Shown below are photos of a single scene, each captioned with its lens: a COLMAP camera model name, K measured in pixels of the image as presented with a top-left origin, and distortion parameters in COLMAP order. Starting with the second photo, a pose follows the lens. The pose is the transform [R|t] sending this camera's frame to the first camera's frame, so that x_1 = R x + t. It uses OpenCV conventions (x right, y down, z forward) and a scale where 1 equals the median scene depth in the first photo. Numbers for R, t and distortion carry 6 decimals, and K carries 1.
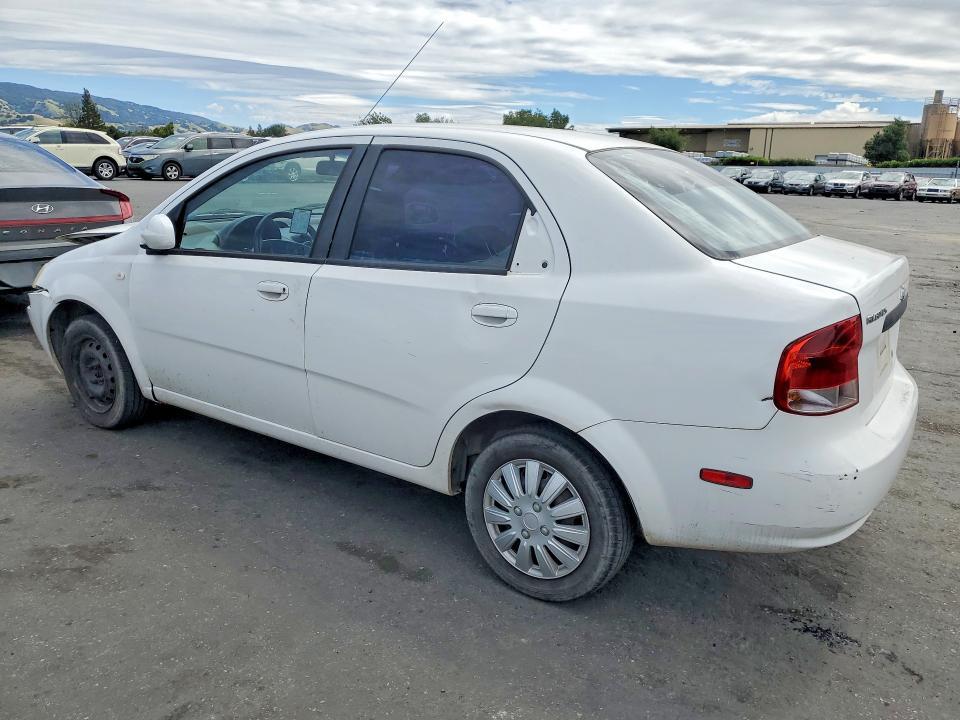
lens RADIAL K [[746.7, 0, 478.5], [0, 746.7, 345.5], [0, 0, 1]] dist [0.016519, 0.000708]
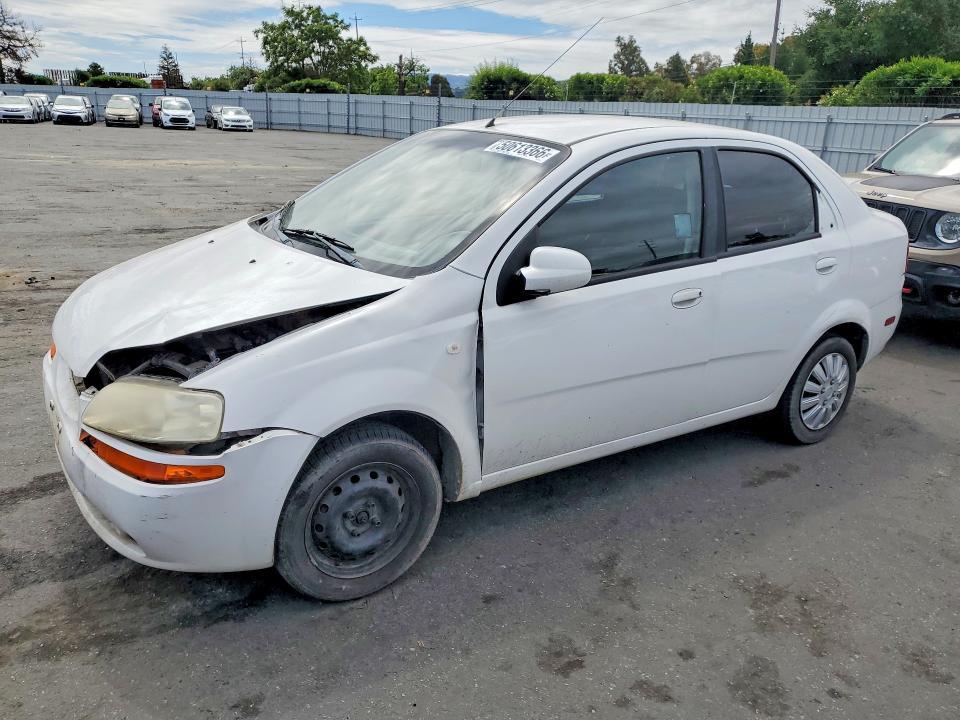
lens RADIAL K [[746.7, 0, 478.5], [0, 746.7, 345.5], [0, 0, 1]] dist [0.016519, 0.000708]
pose [[0.395898, -0.293123, 0.870255, -1.411874], [0.217998, 0.950595, 0.221012, -0.326600], [-0.892044, 0.102215, 0.440239, 0.872766]]
